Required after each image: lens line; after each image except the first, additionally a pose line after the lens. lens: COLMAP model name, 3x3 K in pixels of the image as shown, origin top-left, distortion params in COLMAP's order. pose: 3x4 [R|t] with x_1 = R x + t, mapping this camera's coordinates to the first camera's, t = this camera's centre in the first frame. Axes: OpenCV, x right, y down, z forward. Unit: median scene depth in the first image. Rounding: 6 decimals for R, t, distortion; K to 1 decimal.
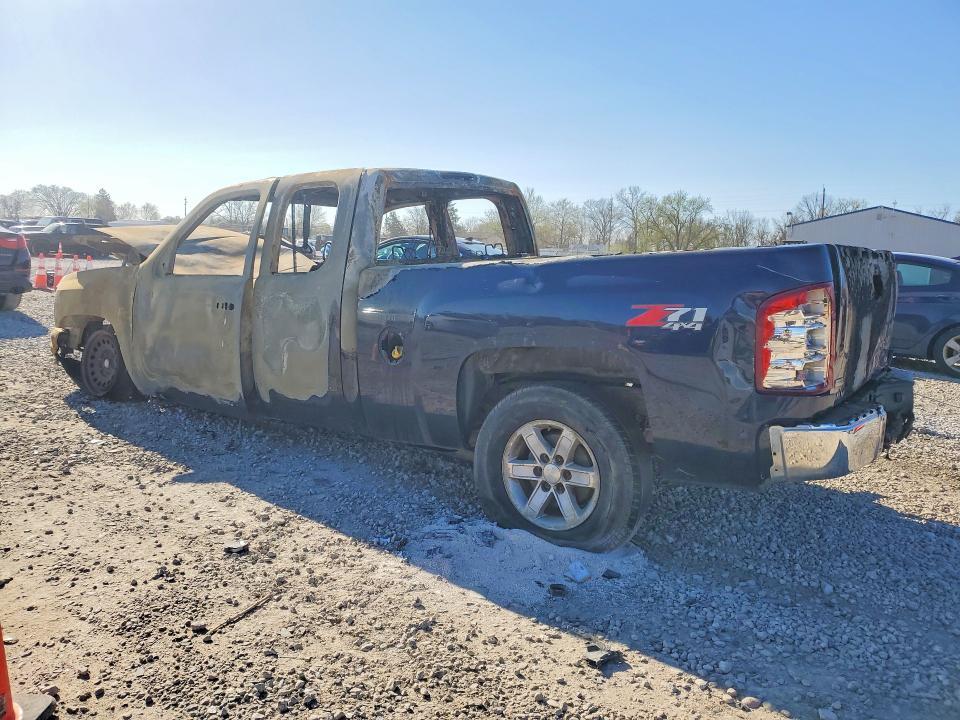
lens RADIAL K [[716.9, 0, 443.1], [0, 716.9, 359.9], [0, 0, 1]] dist [0.007194, -0.001581]
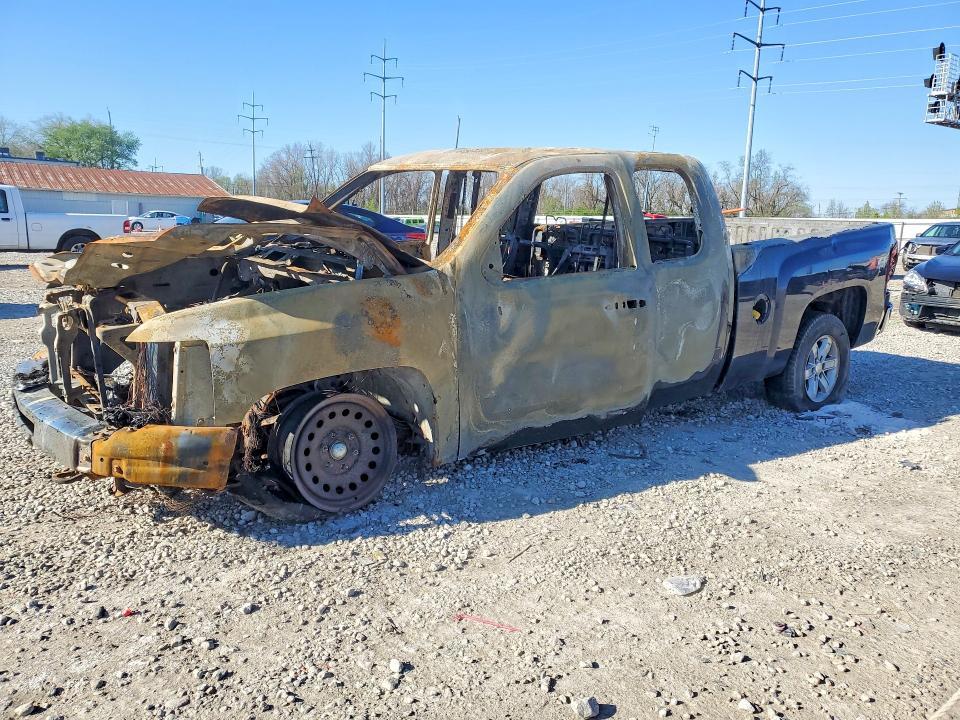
lens RADIAL K [[716.9, 0, 443.1], [0, 716.9, 359.9], [0, 0, 1]] dist [0.007194, -0.001581]
pose [[0.328713, -0.199297, 0.923162, -1.283795], [0.151441, 0.975955, 0.156771, -0.192462], [-0.932209, 0.088272, 0.350990, 0.967299]]
